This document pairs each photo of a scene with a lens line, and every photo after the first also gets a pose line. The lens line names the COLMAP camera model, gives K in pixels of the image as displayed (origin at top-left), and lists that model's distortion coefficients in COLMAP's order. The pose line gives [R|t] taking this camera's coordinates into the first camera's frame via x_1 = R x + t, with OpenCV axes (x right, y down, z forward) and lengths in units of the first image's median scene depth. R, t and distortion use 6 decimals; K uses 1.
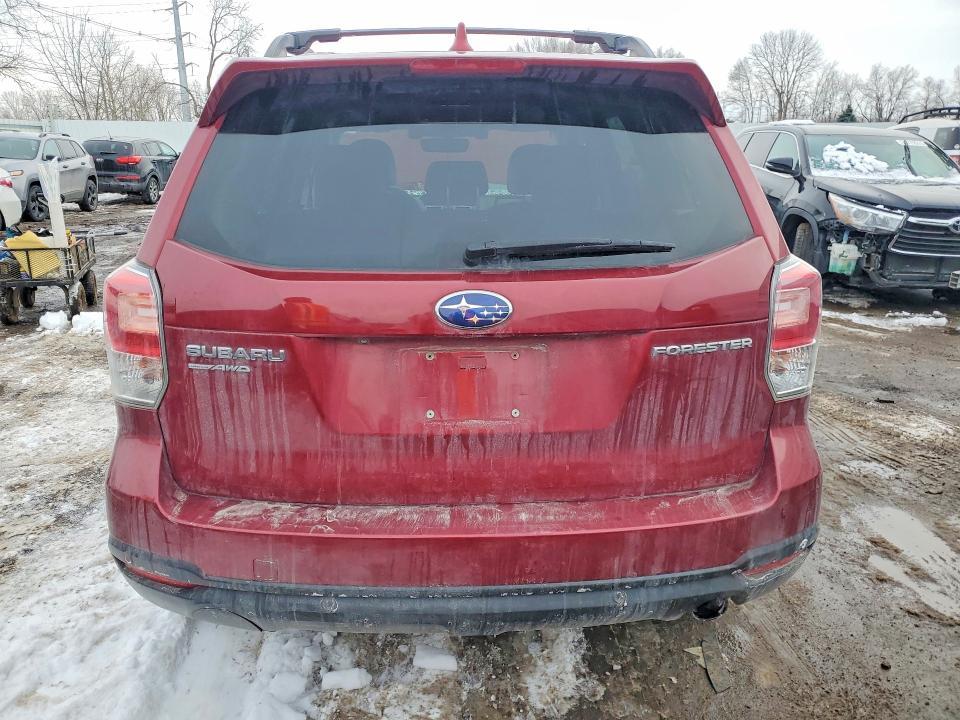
lens RADIAL K [[757.9, 0, 480.0], [0, 757.9, 360.0], [0, 0, 1]] dist [0.000377, -0.003547]
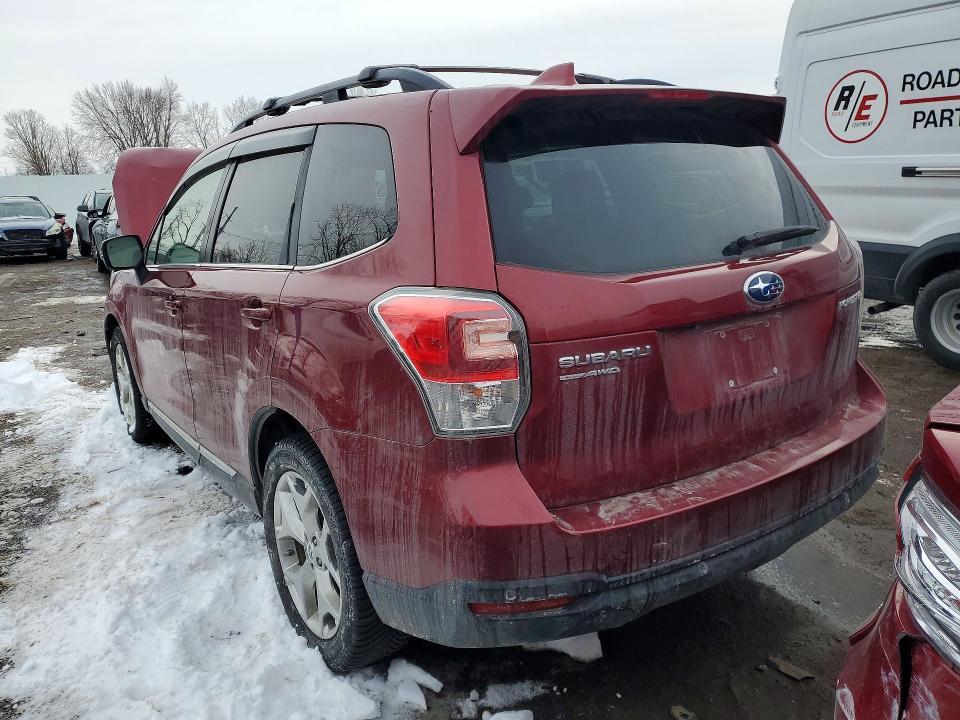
lens RADIAL K [[757.9, 0, 480.0], [0, 757.9, 360.0], [0, 0, 1]] dist [0.000377, -0.003547]
pose [[0.857858, -0.165288, 0.486580, -0.950466], [0.185959, 0.982540, 0.005910, -0.042061], [-0.479061, 0.085414, 0.873616, 0.161315]]
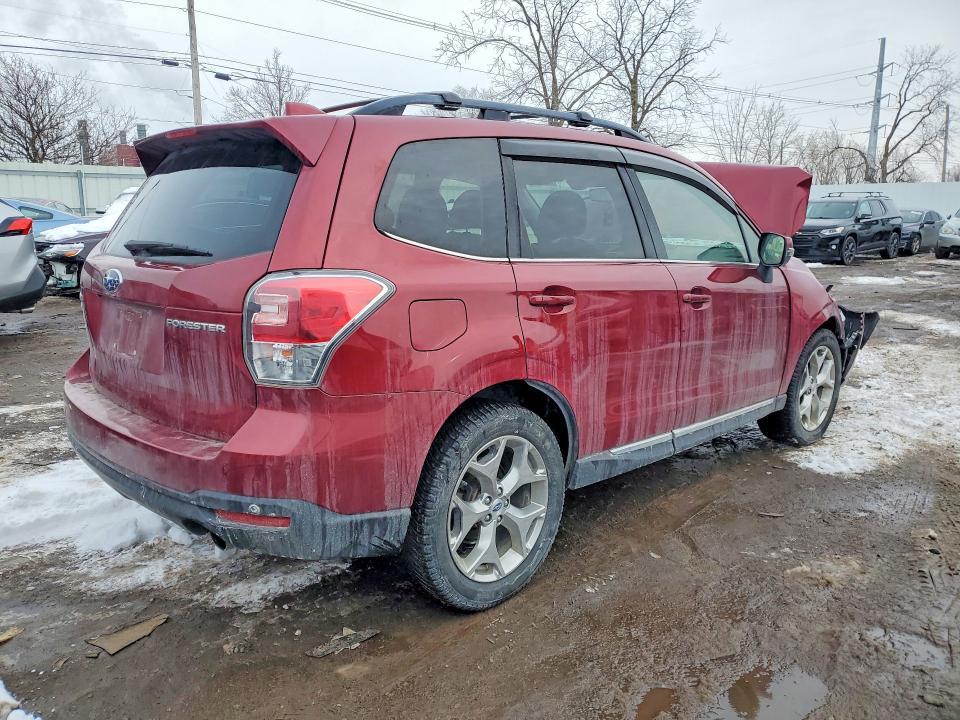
lens RADIAL K [[795.7, 0, 507.6], [0, 795.7, 361.4], [0, 0, 1]] dist [0.013625, 0.004269]
pose [[0.634241, 0.135404, -0.761186, 1.658977], [-0.204862, 0.978785, 0.003415, -0.070148], [0.745499, 0.153772, 0.648525, 0.473382]]
